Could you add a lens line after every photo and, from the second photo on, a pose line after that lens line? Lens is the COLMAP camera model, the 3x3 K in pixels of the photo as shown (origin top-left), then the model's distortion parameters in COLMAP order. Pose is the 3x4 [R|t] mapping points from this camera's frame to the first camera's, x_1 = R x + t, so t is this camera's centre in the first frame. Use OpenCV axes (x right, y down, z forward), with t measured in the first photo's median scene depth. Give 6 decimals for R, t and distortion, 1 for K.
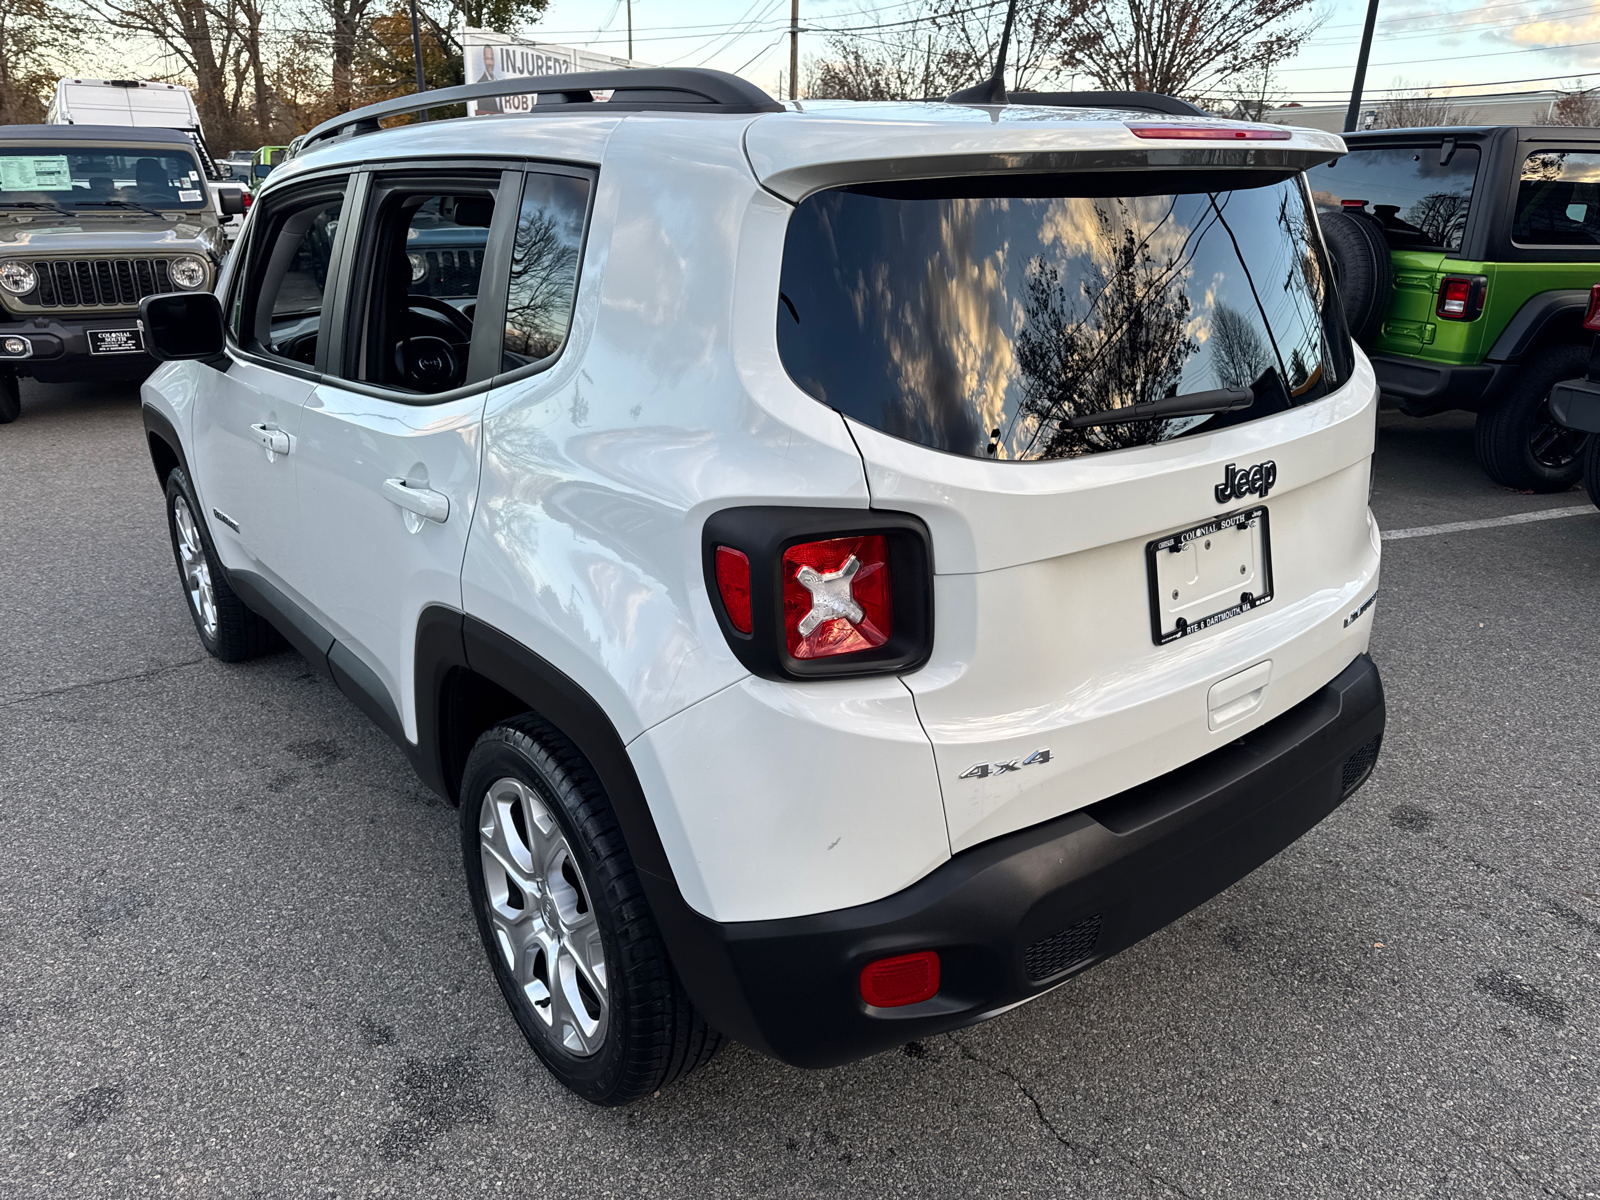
lens RADIAL K [[1162.6, 0, 804.8], [0, 1162.6, 611.0], [0, 0, 1]] dist [0.015341, -0.018247]
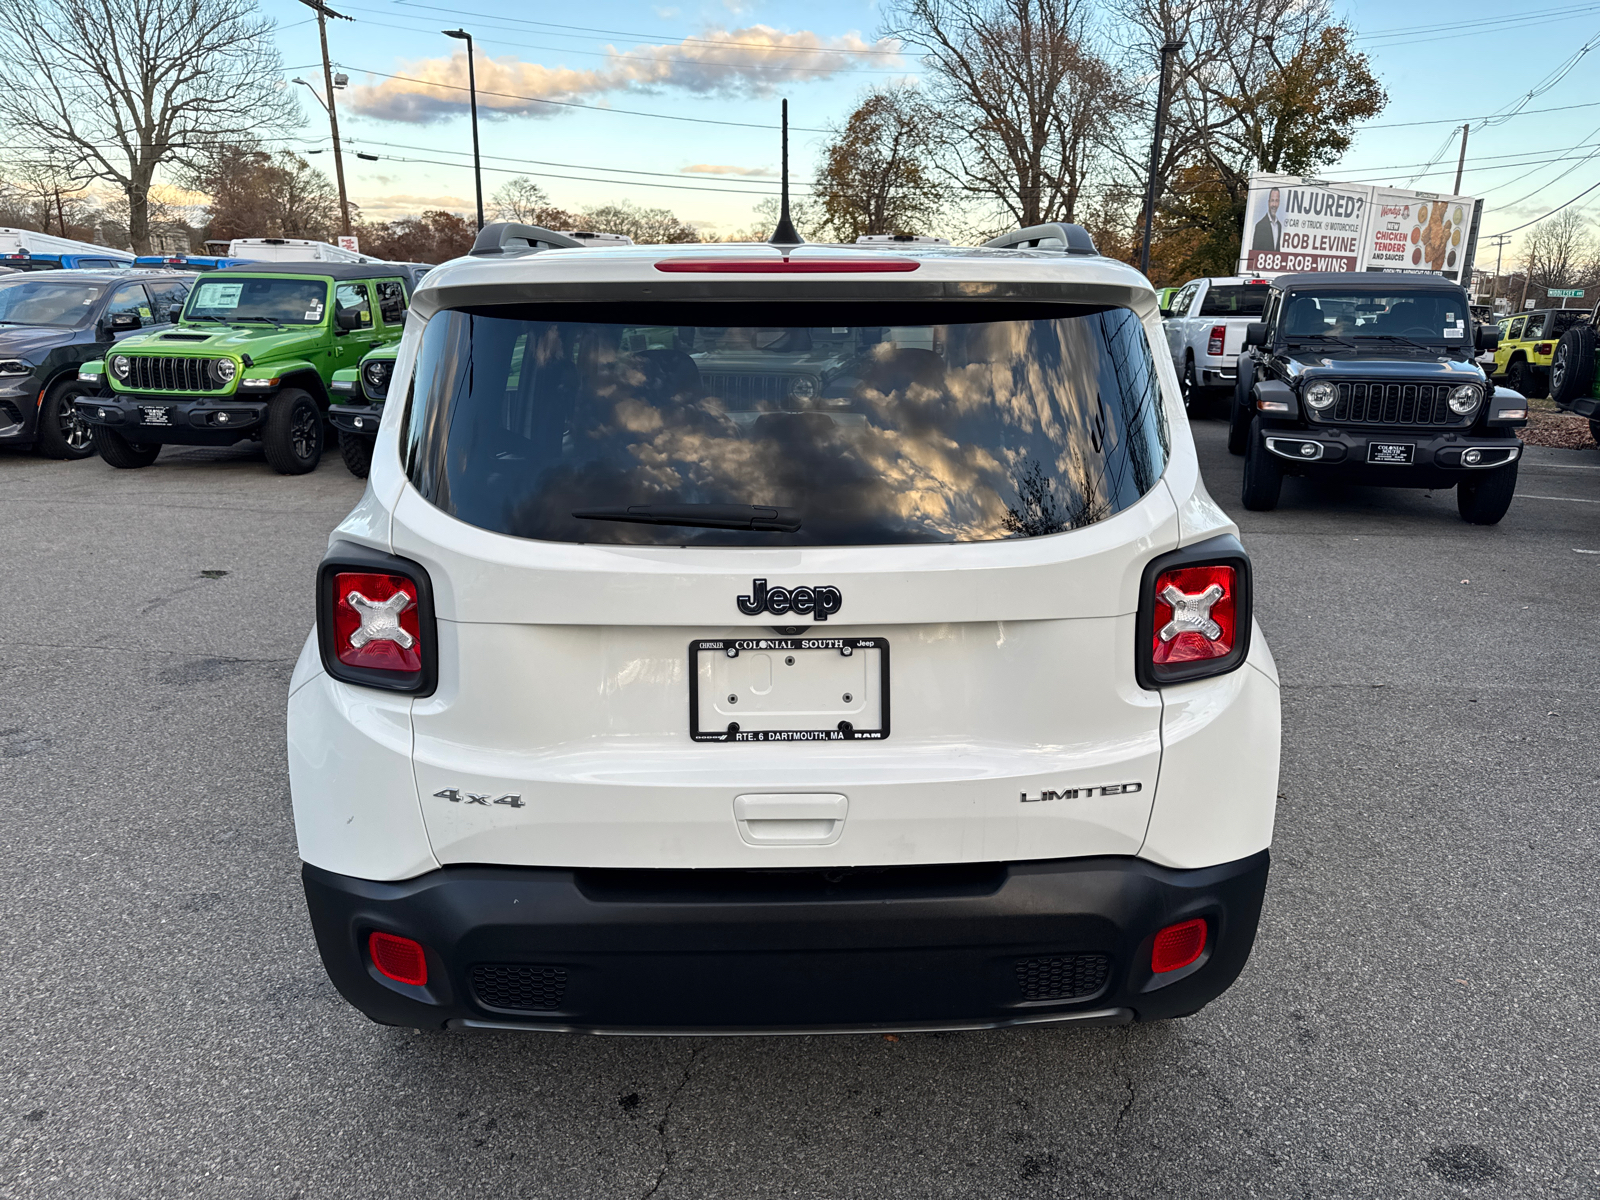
lens RADIAL K [[1162.6, 0, 805.5], [0, 1162.6, 604.7], [0, 0, 1]] dist [0.015341, -0.018247]
pose [[0.788134, 0.154409, -0.595821, 0.223631], [-0.220026, 0.974736, -0.038438, -0.016221], [0.574834, 0.161391, 0.802197, 0.047668]]
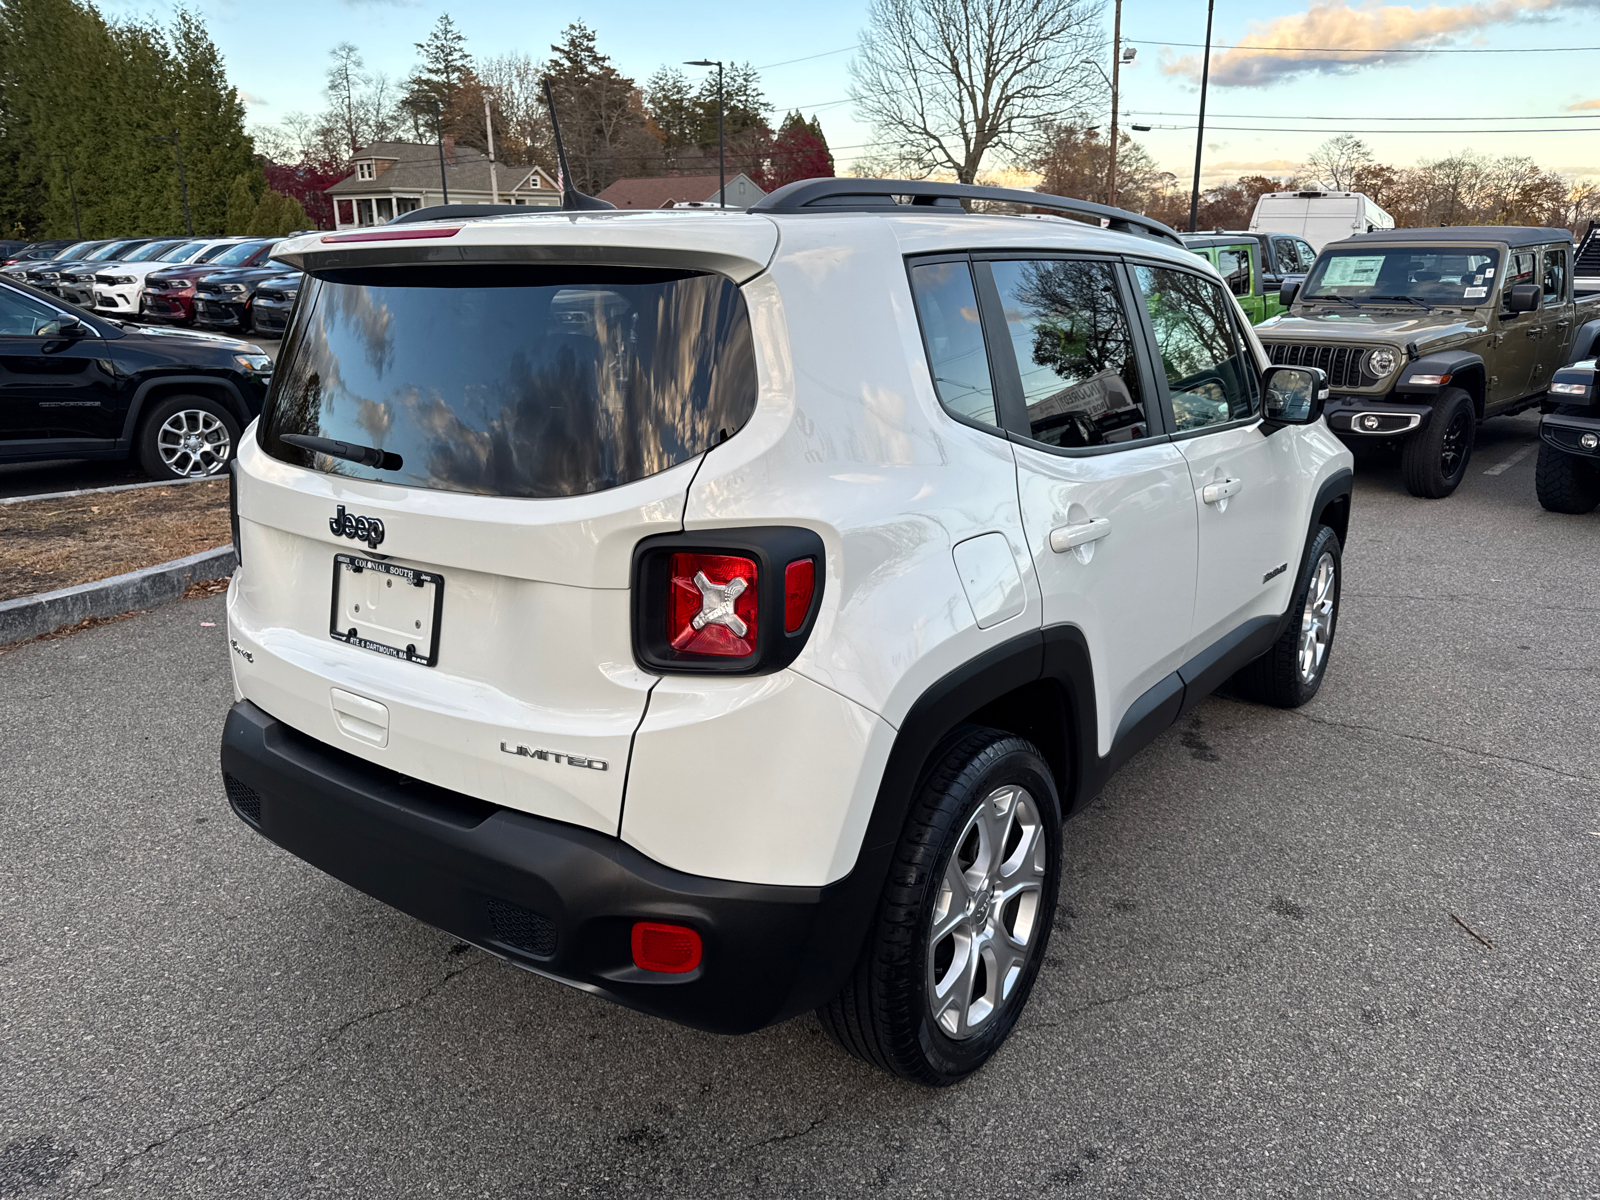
lens RADIAL K [[1162.6, 0, 807.6], [0, 1162.6, 598.0], [0, 0, 1]] dist [0.015341, -0.018247]
pose [[0.249061, 0.254136, -0.934550, 0.359366], [-0.333966, 0.928308, 0.163436, -0.086827], [0.909085, 0.271402, 0.316078, 0.241057]]
